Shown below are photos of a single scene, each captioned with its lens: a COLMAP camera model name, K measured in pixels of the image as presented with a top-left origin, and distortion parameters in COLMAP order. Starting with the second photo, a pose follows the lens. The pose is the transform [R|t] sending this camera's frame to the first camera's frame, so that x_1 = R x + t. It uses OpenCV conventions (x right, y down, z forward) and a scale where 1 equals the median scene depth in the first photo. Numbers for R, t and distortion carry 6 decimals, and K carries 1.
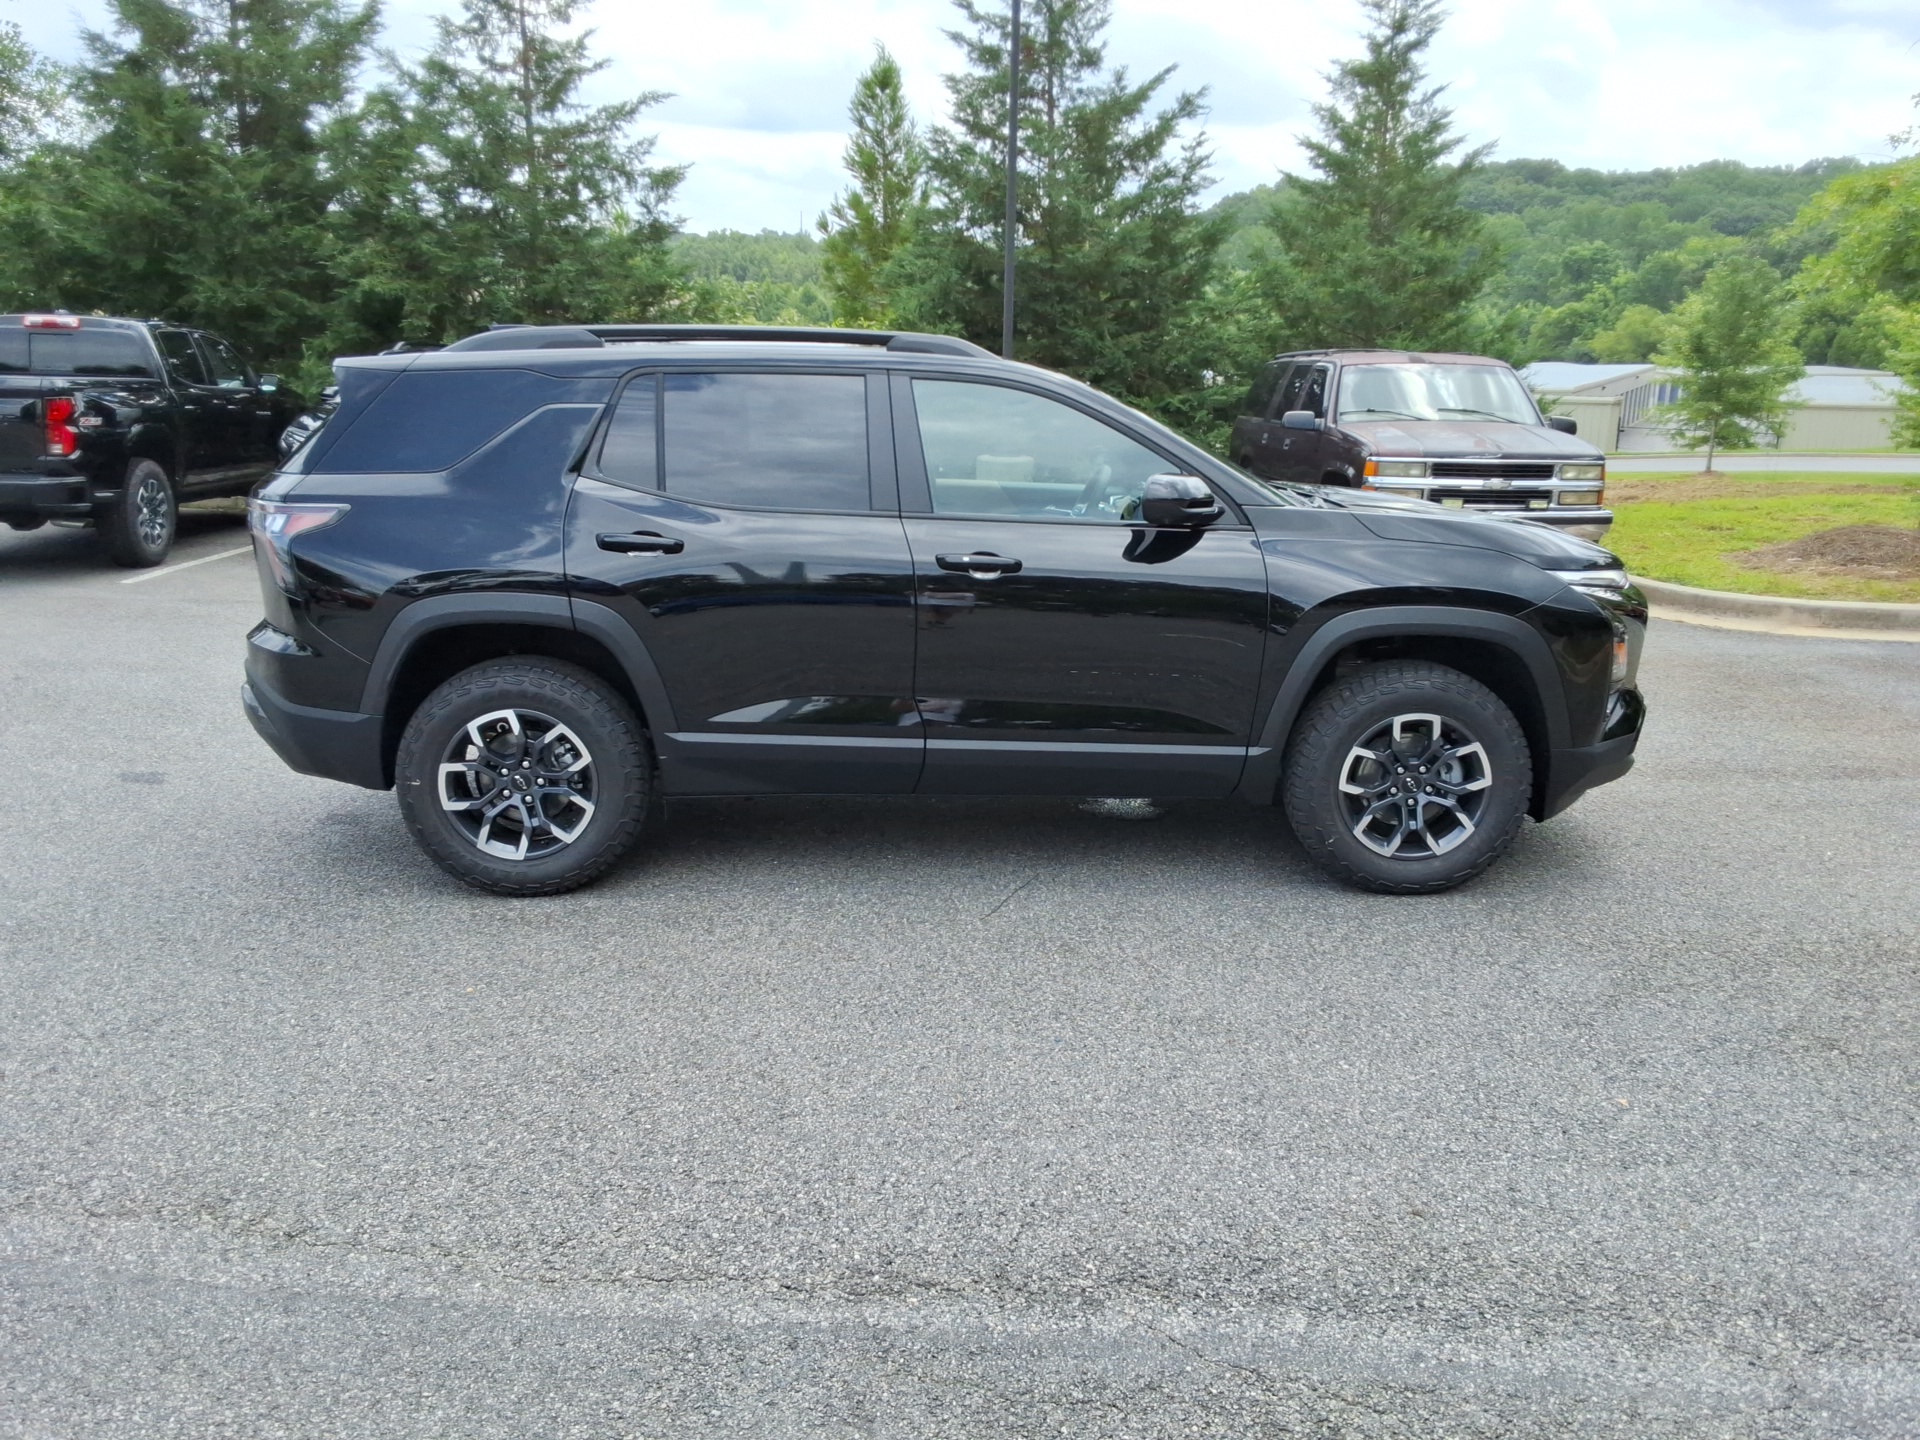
lens RADIAL K [[1531.3, 0, 982.4], [0, 1531.3, 722.8], [0, 0, 1]] dist [0.112894, -0.175479]
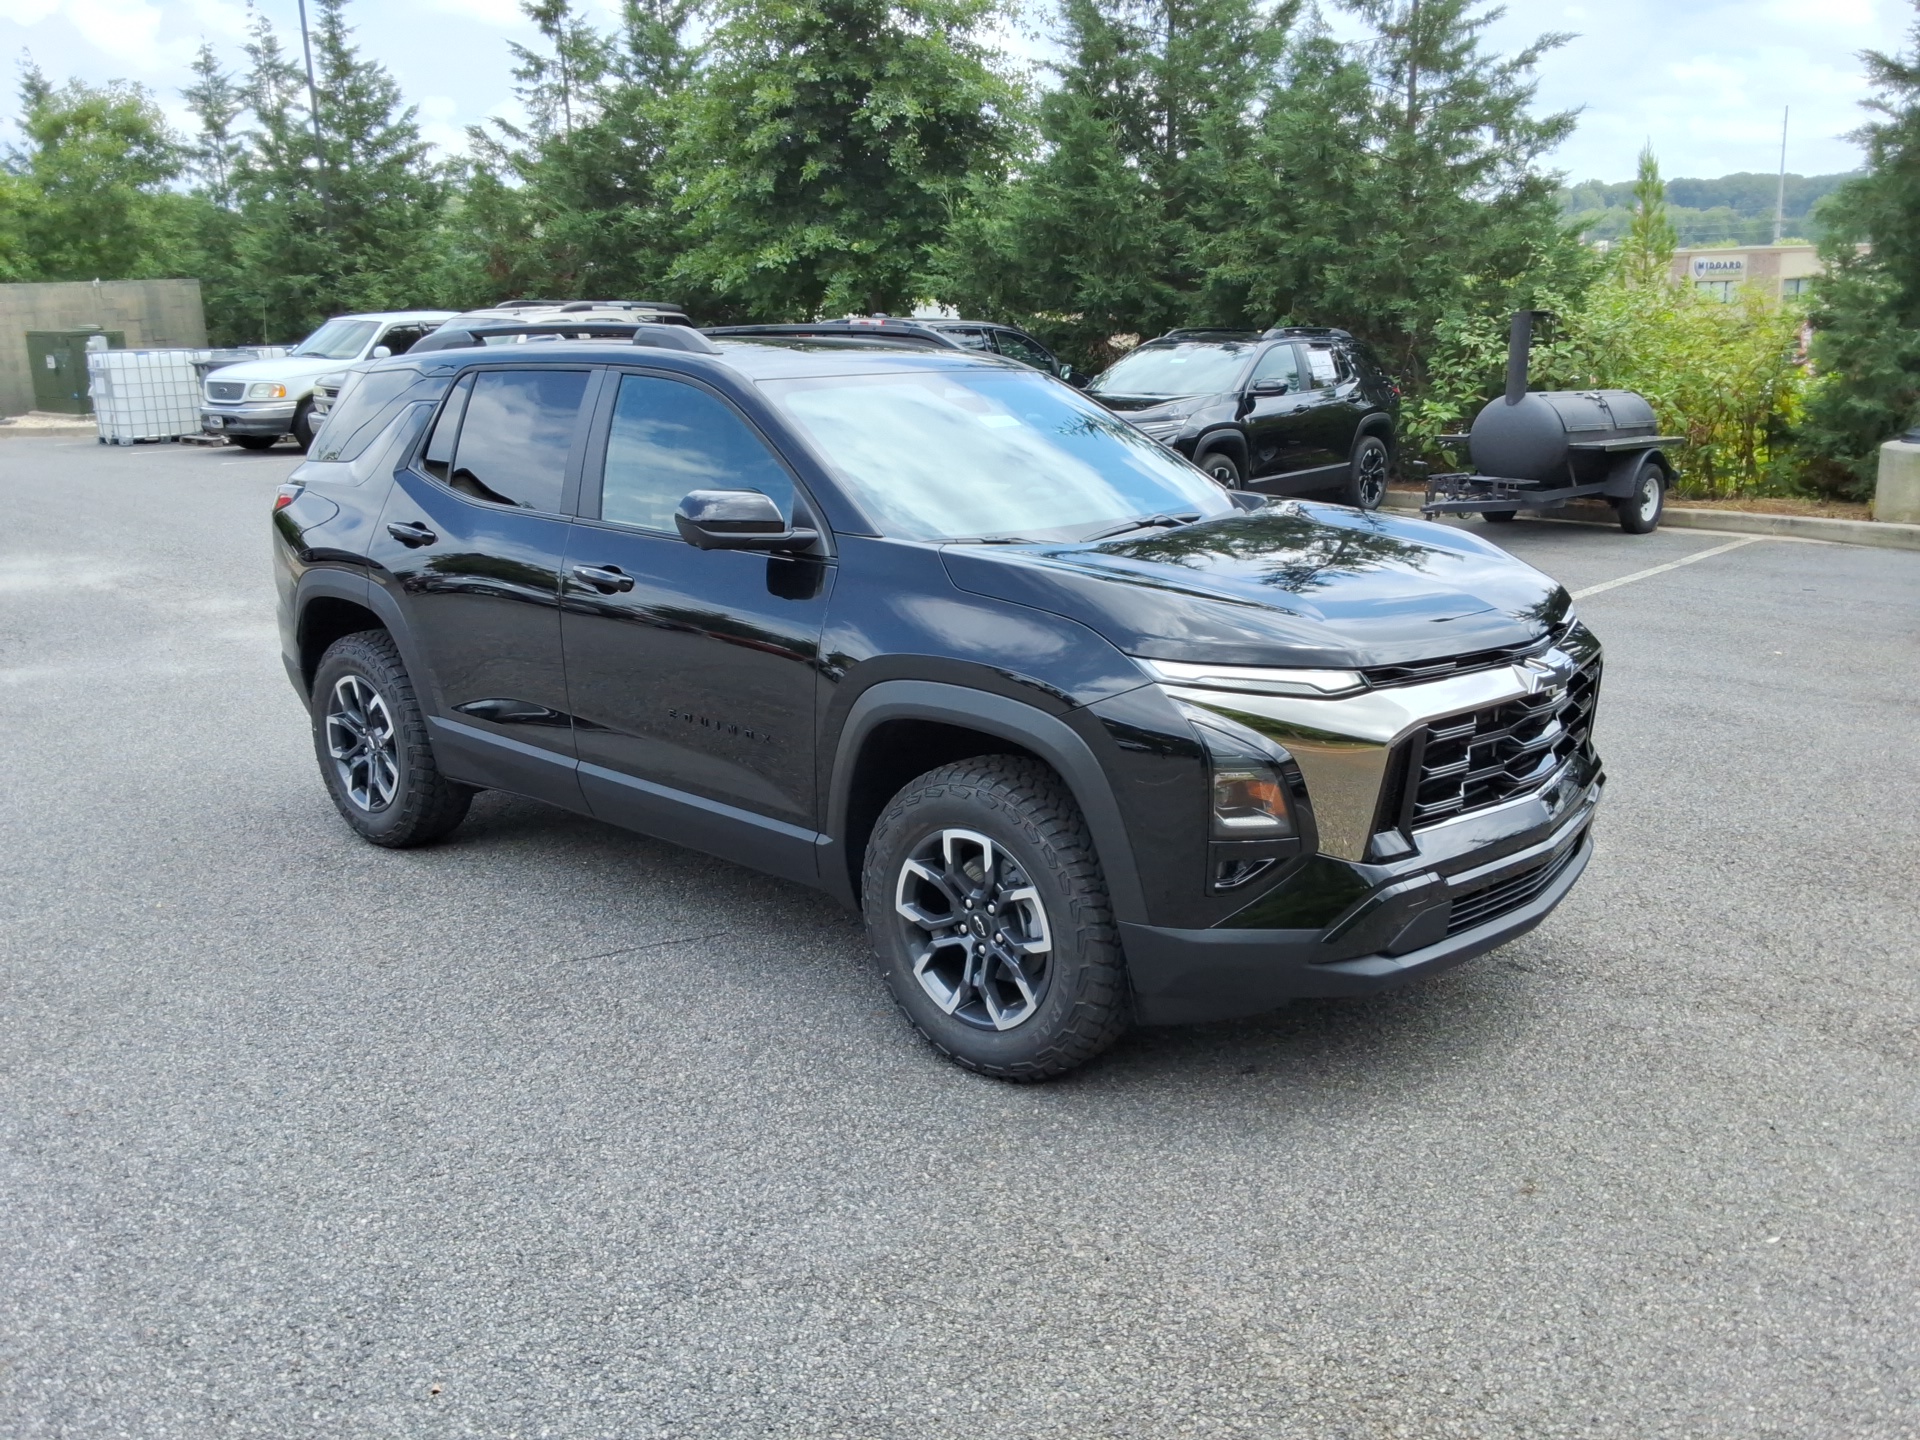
lens RADIAL K [[1531.3, 0, 982.4], [0, 1531.3, 722.8], [0, 0, 1]] dist [0.112894, -0.175479]
pose [[0.729106, 0.140360, -0.669854, 0.234035], [-0.128510, 0.989412, 0.067442, -0.032686], [0.672228, 0.036910, 0.739424, 0.139781]]
